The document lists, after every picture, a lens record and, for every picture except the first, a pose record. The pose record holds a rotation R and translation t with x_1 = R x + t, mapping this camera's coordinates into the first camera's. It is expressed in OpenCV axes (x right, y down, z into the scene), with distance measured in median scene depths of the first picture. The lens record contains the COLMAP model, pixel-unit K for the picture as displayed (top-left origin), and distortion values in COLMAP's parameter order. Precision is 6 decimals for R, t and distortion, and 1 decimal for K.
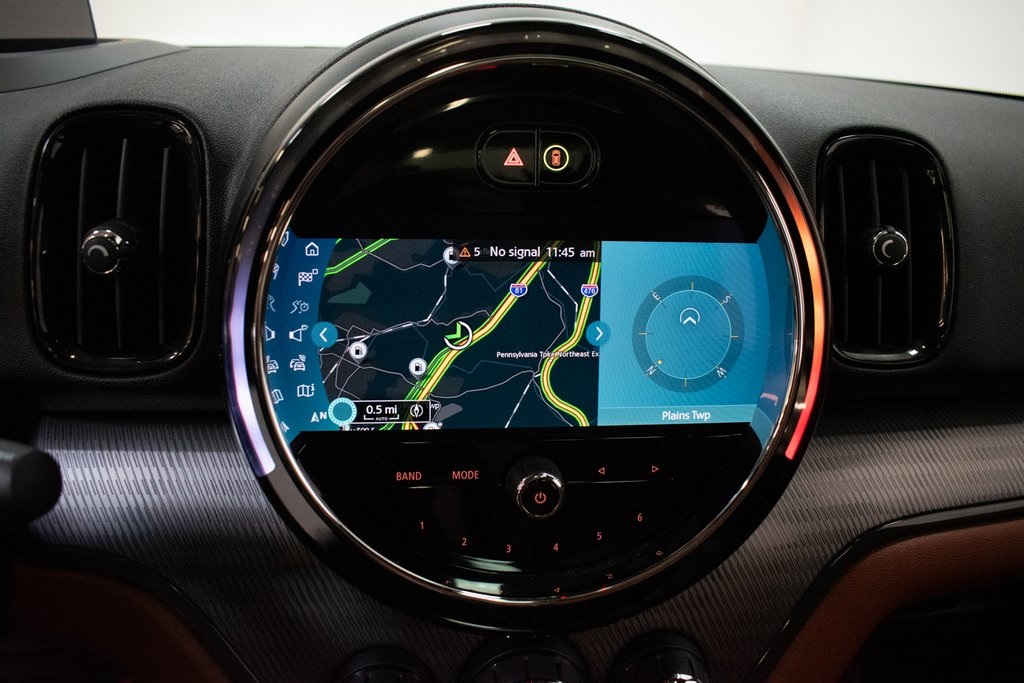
lens RADIAL K [[794.8, 0, 506.0], [0, 794.8, 334.7], [0, 0, 1]] dist [-0.099091, 0.016557]
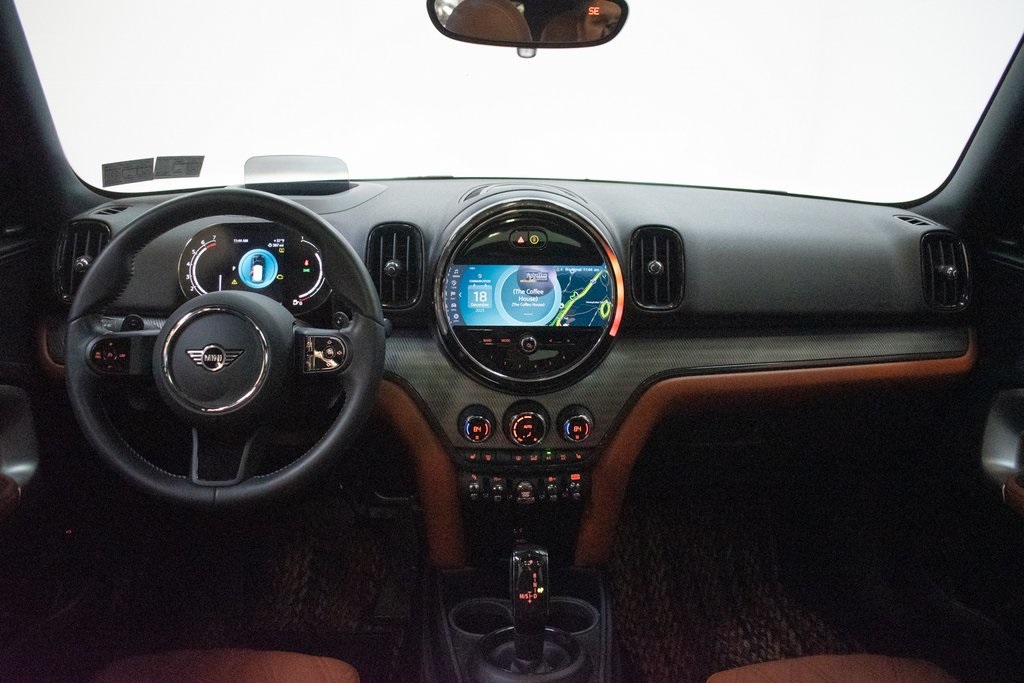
lens RADIAL K [[794.8, 0, 511.2], [0, 794.8, 347.0], [0, 0, 1]] dist [-0.099091, 0.016557]
pose [[0.997252, 0.000655, -0.074081, 0.190431], [-0.005274, 0.998052, -0.062170, 0.374955], [0.073896, 0.062390, 0.995312, -1.987626]]
